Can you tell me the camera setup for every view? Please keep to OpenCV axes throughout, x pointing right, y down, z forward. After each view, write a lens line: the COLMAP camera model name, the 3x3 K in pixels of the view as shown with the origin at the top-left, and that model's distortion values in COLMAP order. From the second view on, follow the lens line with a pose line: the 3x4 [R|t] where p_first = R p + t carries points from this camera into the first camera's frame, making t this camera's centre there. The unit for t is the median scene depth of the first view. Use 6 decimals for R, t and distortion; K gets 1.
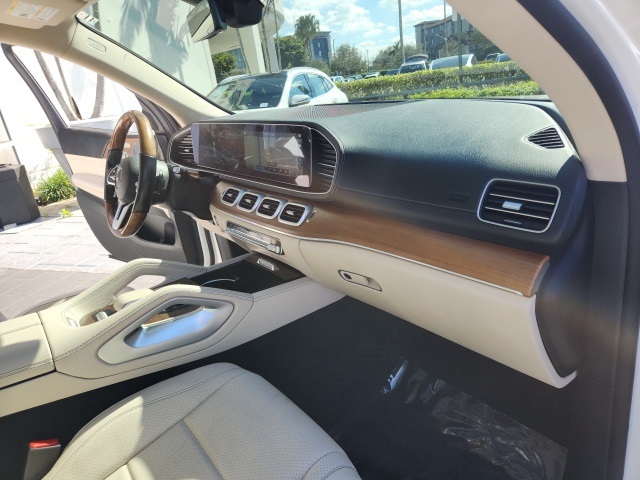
lens RADIAL K [[427.0, 0, 320.2], [0, 427.0, 234.7], [0, 0, 1]] dist [0.066628, -0.059143]
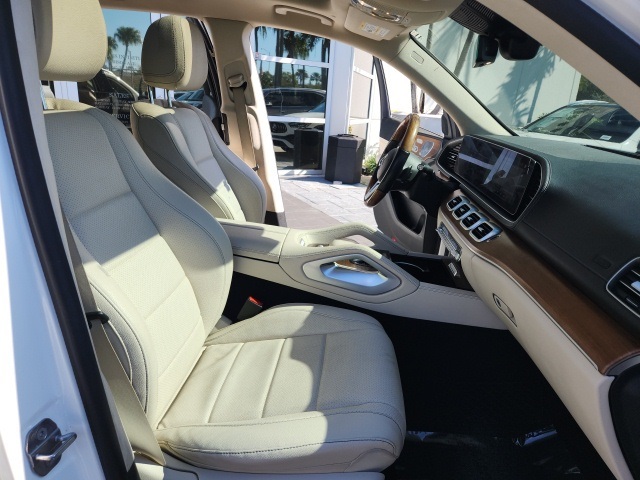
lens RADIAL K [[427.4, 0, 319.2], [0, 427.4, 237.0], [0, 0, 1]] dist [0.073363, -0.059525]
pose [[0.720642, 0.374524, -0.583443, 0.258843], [-0.380676, 0.917084, 0.118502, -0.006881], [0.579449, 0.136705, 0.803462, -0.113237]]
